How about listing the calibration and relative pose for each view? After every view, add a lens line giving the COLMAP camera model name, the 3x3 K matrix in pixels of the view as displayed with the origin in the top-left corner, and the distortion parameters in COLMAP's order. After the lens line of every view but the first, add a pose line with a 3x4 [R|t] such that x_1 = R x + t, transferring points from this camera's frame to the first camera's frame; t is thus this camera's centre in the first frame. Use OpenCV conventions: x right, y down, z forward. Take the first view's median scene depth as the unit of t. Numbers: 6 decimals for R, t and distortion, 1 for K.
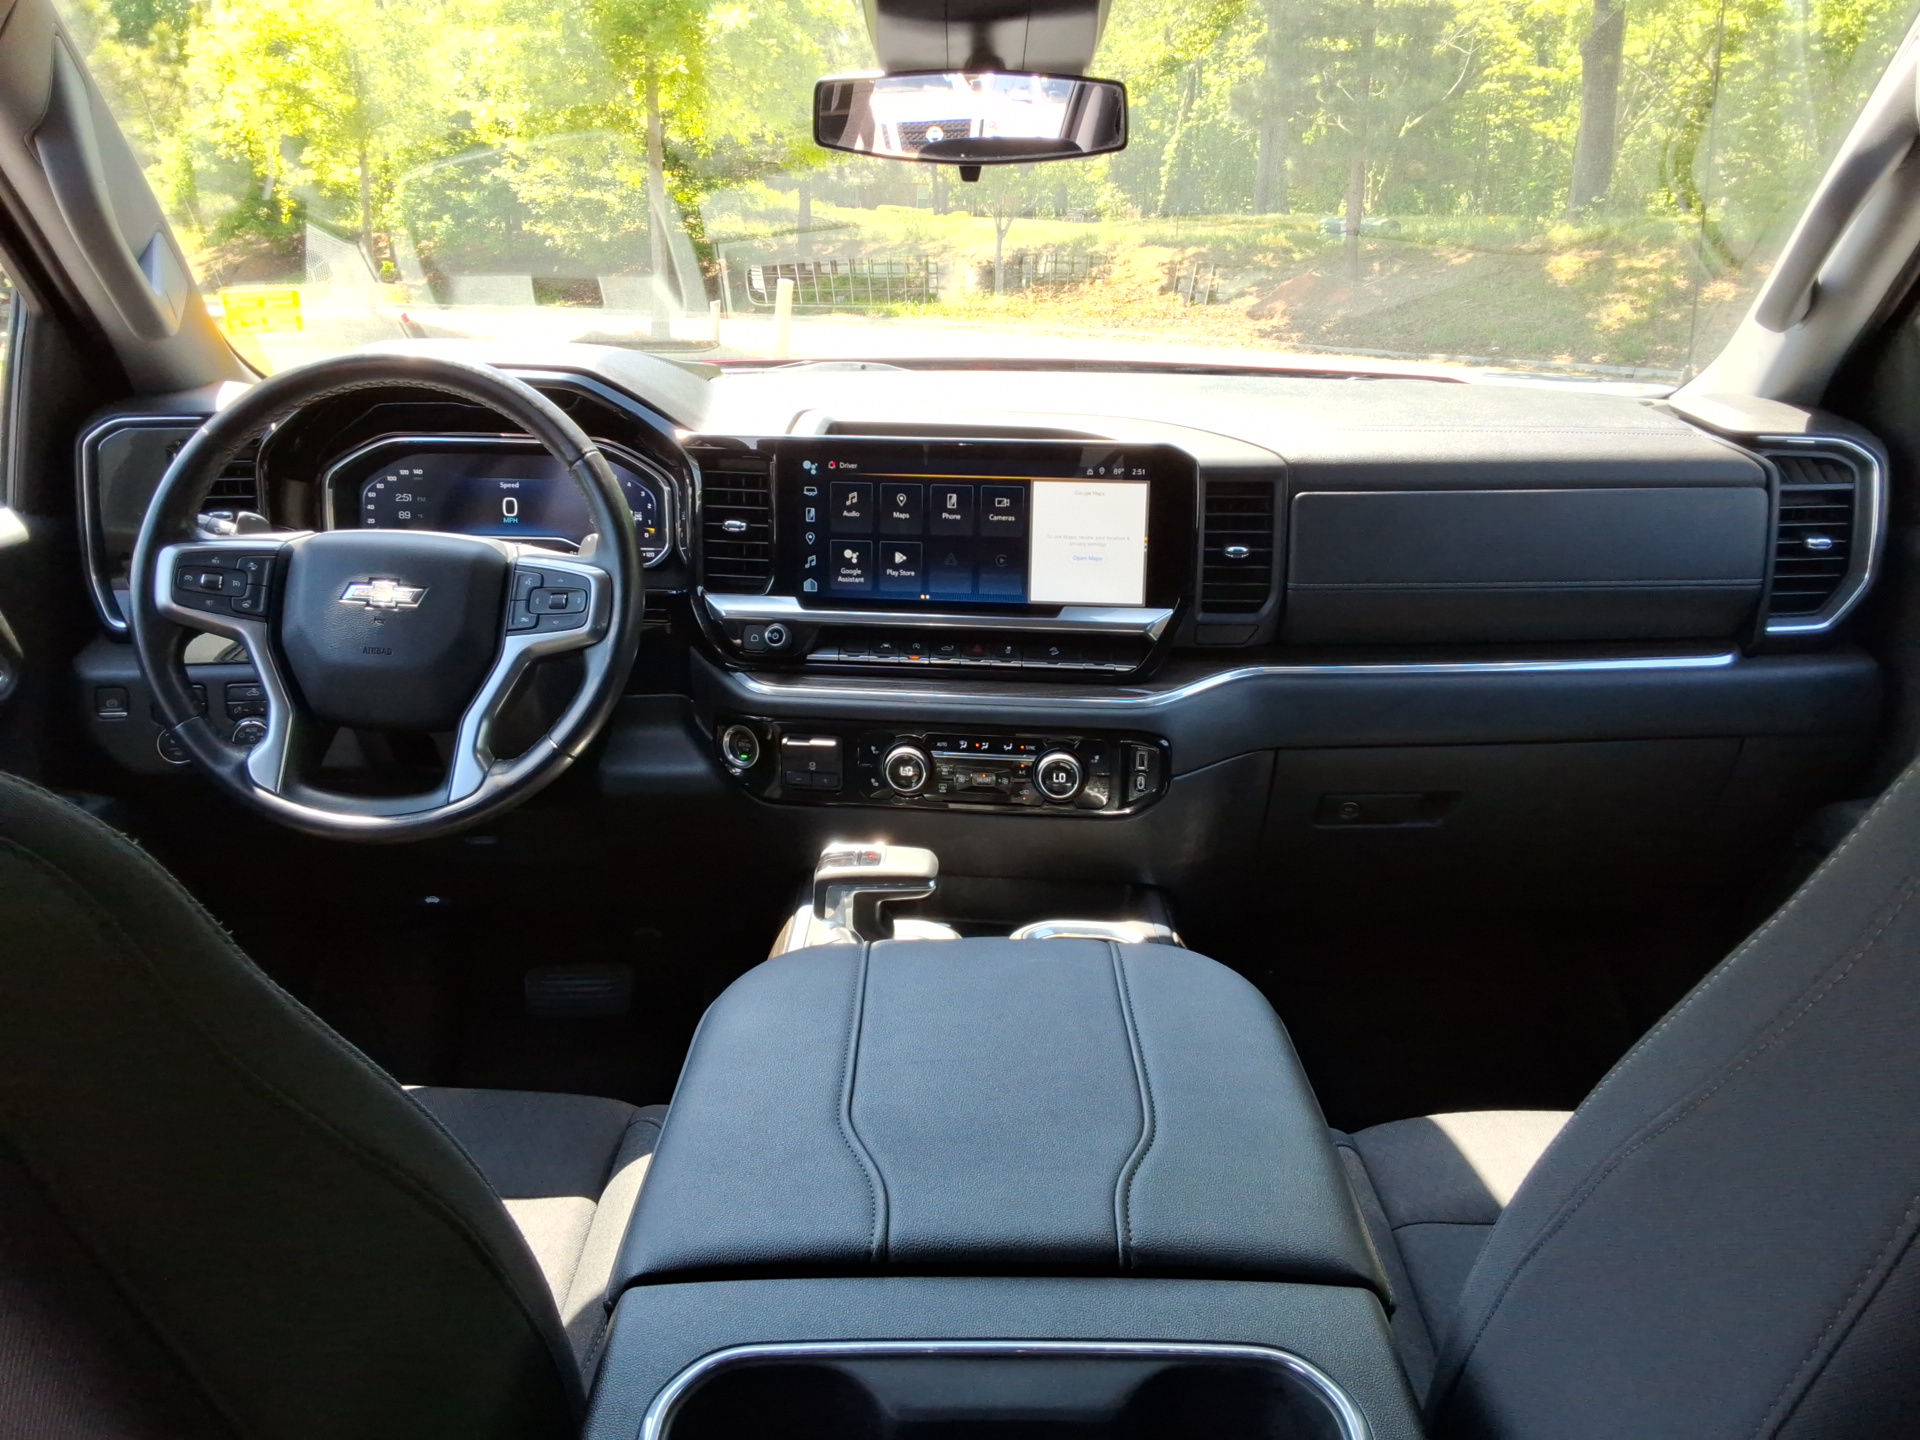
lens RADIAL K [[1536.0, 0, 988.3], [0, 1536.0, 730.5], [0, 0, 1]] dist [0.097877, -0.153003]
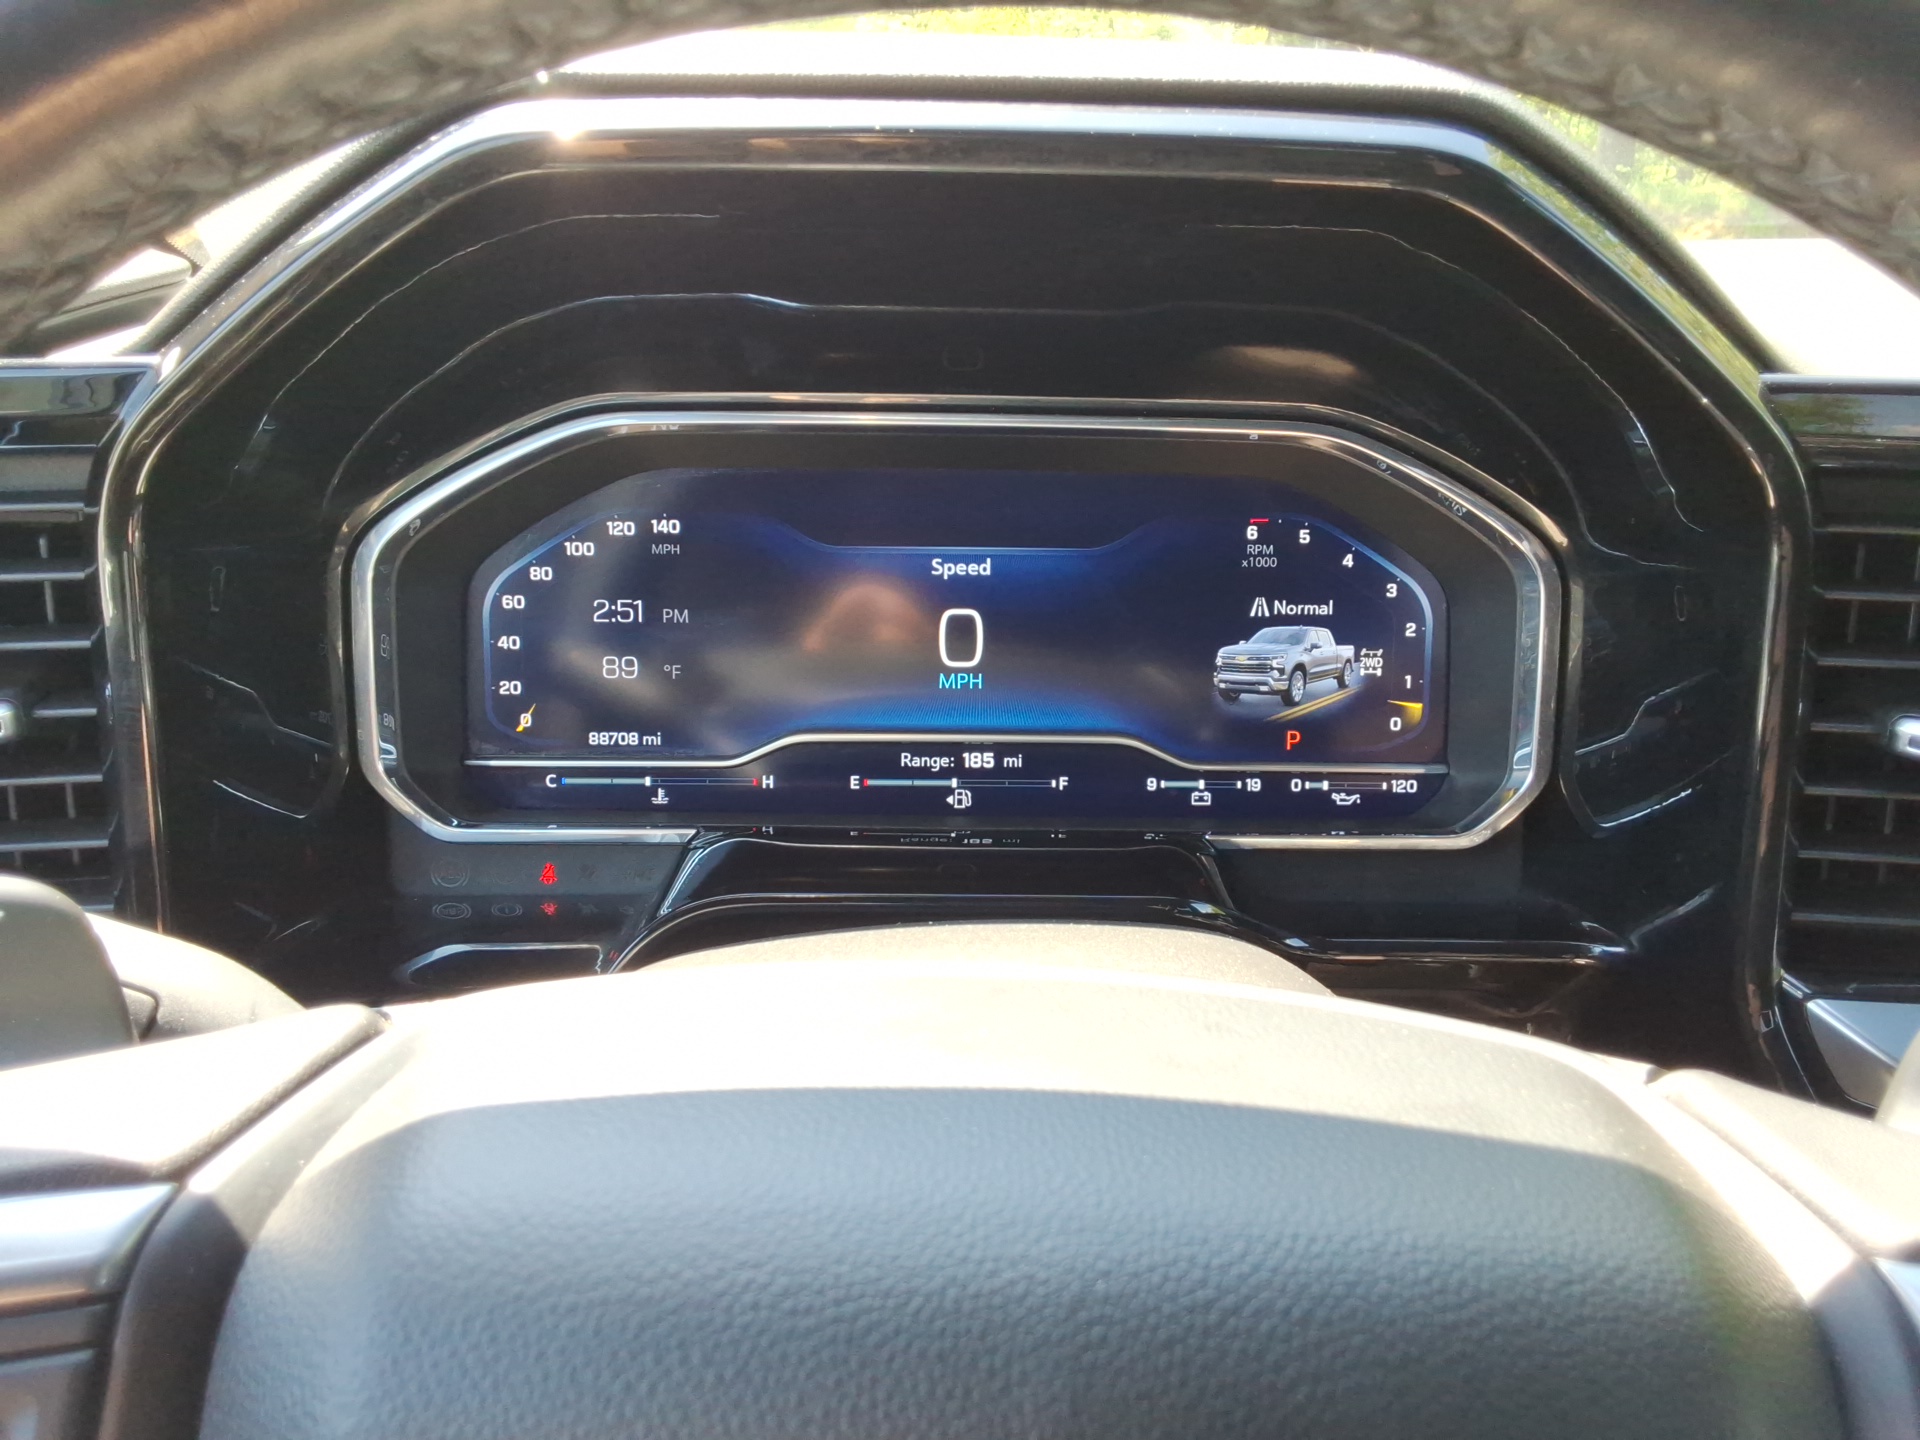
lens RADIAL K [[1536.0, 0, 980.0], [0, 1536.0, 714.2], [0, 0, 1]] dist [0.097877, -0.153003]
pose [[0.999897, -0.005121, 0.013379, -0.331886], [0.005115, 0.999987, 0.000486, -0.139000], [-0.013382, -0.000418, 0.999910, 0.748665]]
